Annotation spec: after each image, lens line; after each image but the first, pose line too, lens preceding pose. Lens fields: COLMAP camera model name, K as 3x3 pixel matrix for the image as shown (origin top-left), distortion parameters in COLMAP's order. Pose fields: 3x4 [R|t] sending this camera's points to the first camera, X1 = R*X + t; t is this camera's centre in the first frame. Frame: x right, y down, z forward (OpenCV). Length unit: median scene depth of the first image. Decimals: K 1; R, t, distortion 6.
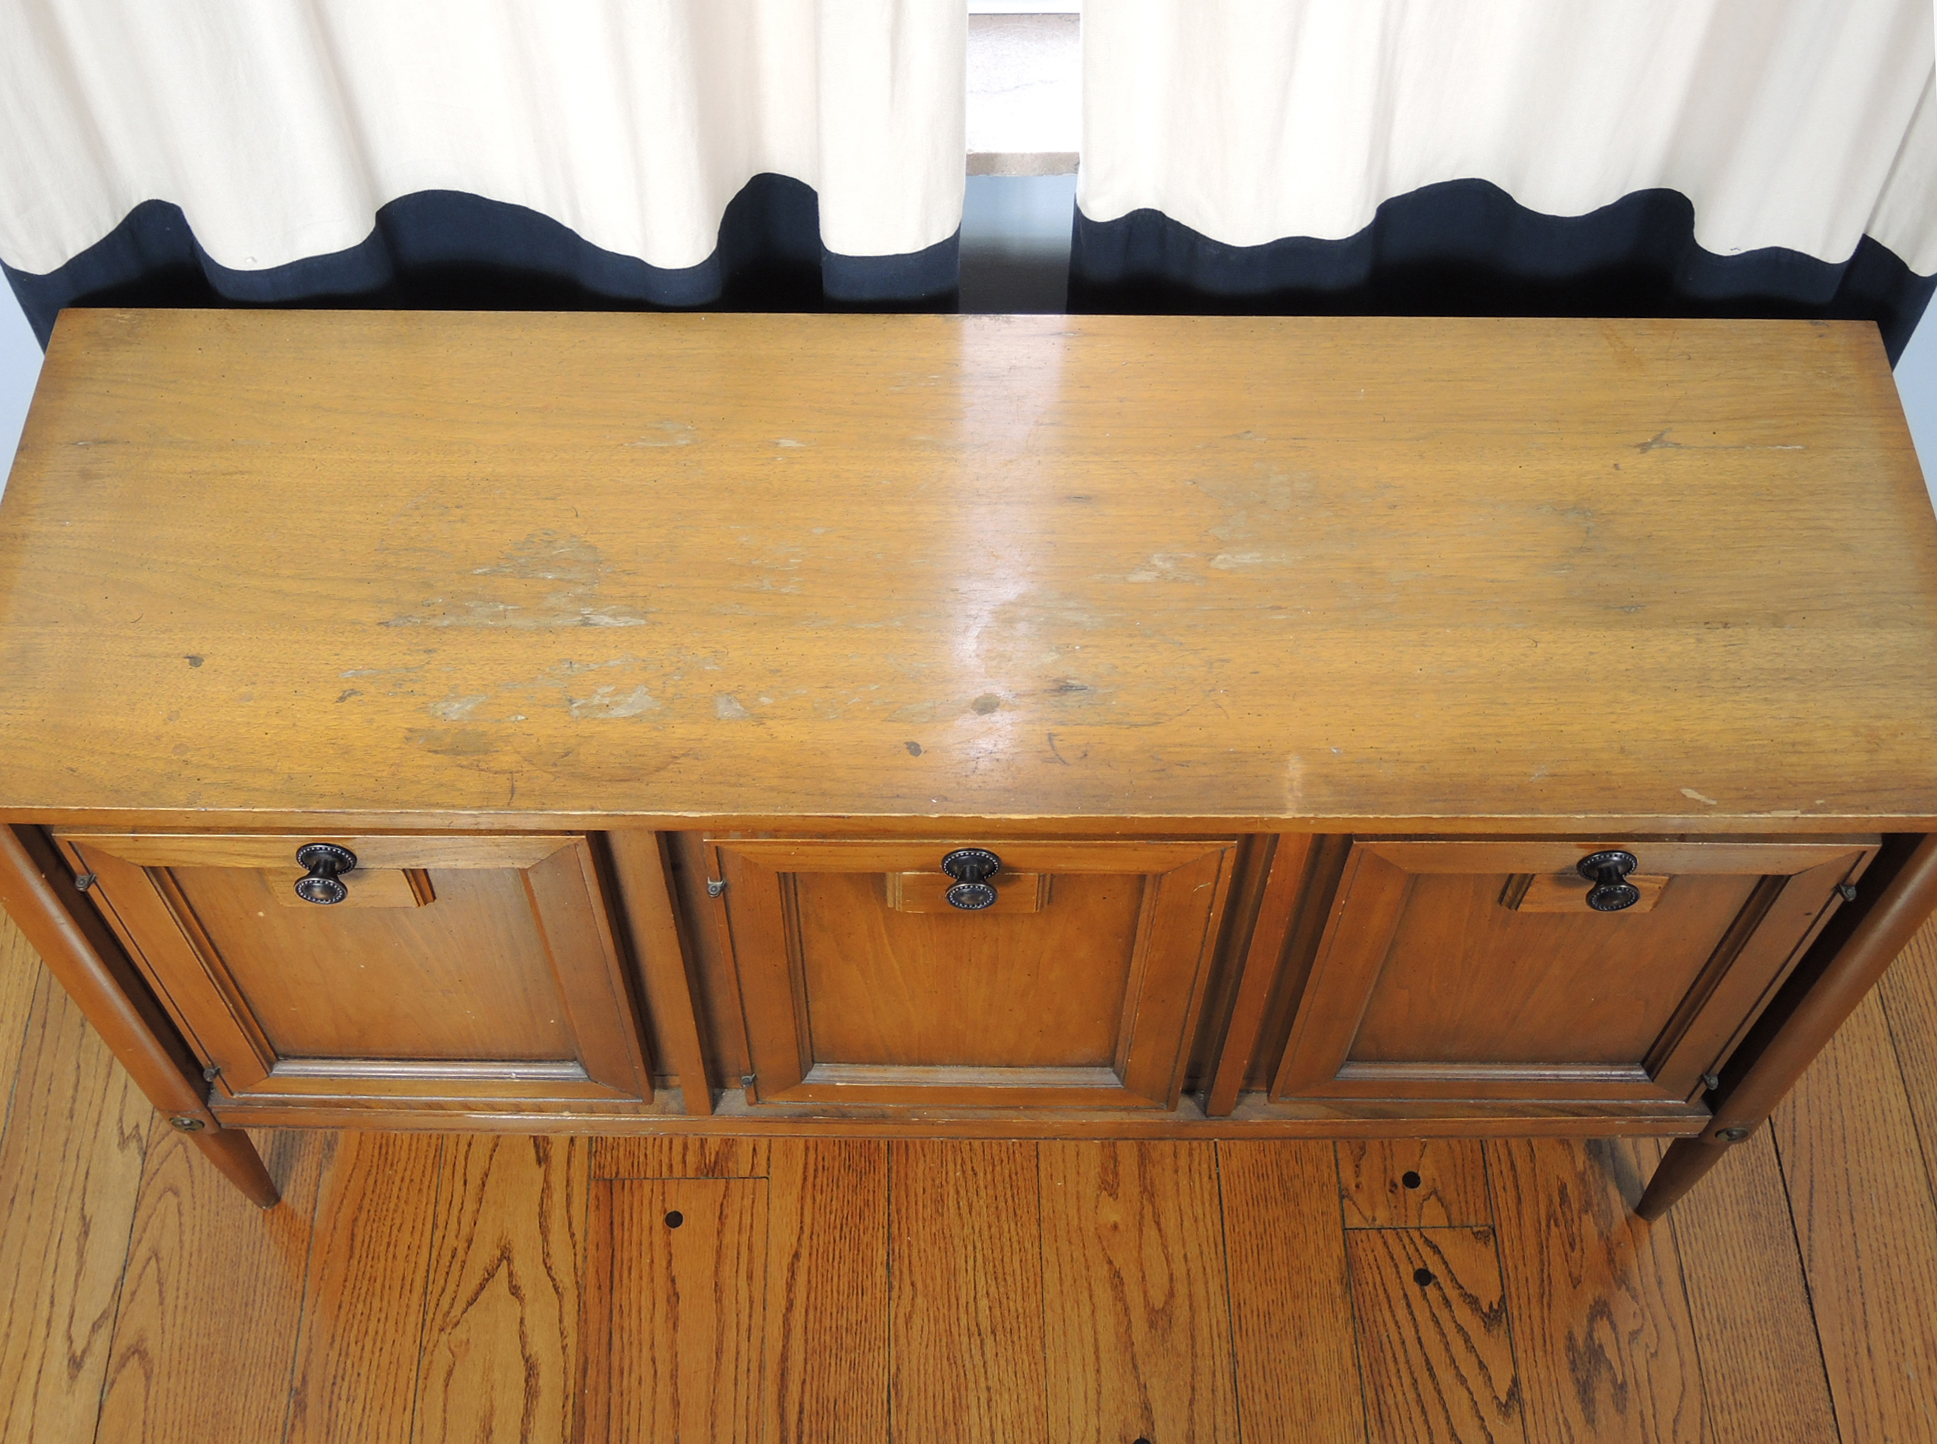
lens RADIAL K [[2281.0, 0, 968.5], [0, 2281.0, 722.0], [0, 0, 1]] dist [-0.011889, -0.003041]
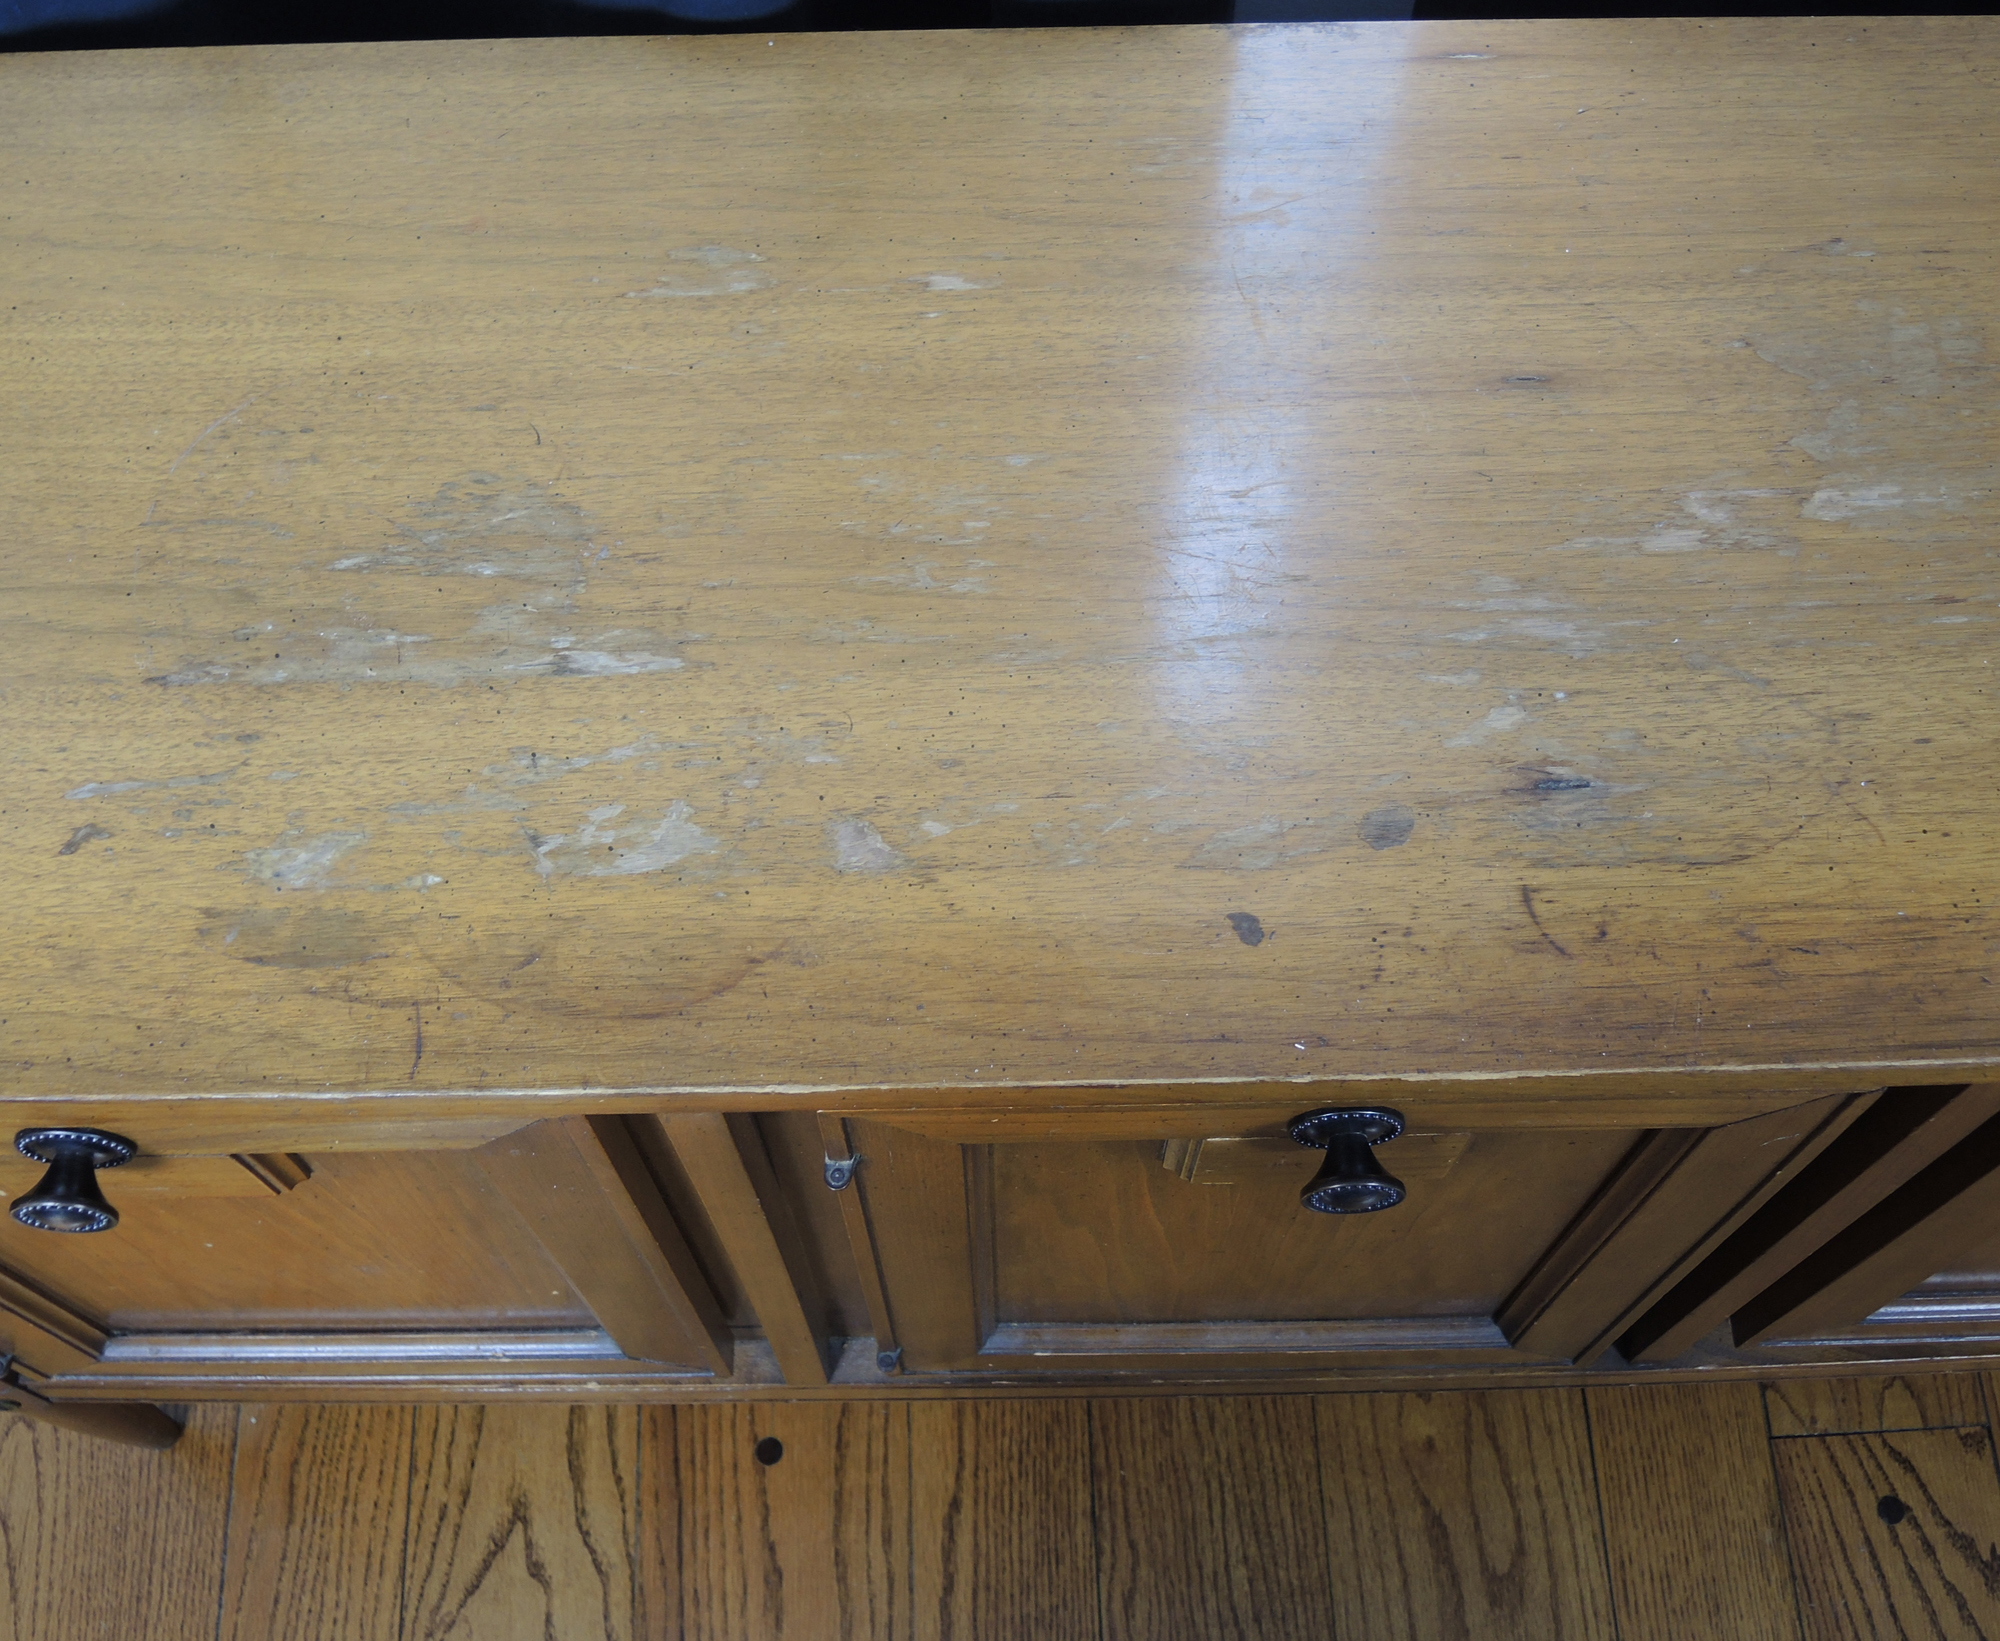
lens RADIAL K [[2469.9, 0, 1056.9], [0, 2469.9, 816.0], [0, 0, 1]] dist [-0.034712, -0.048714]
pose [[0.999676, -0.025451, -0.000711, -0.057550], [0.025373, 0.993538, 0.110625, -0.064385], [-0.002109, -0.110607, 0.993862, 0.439268]]
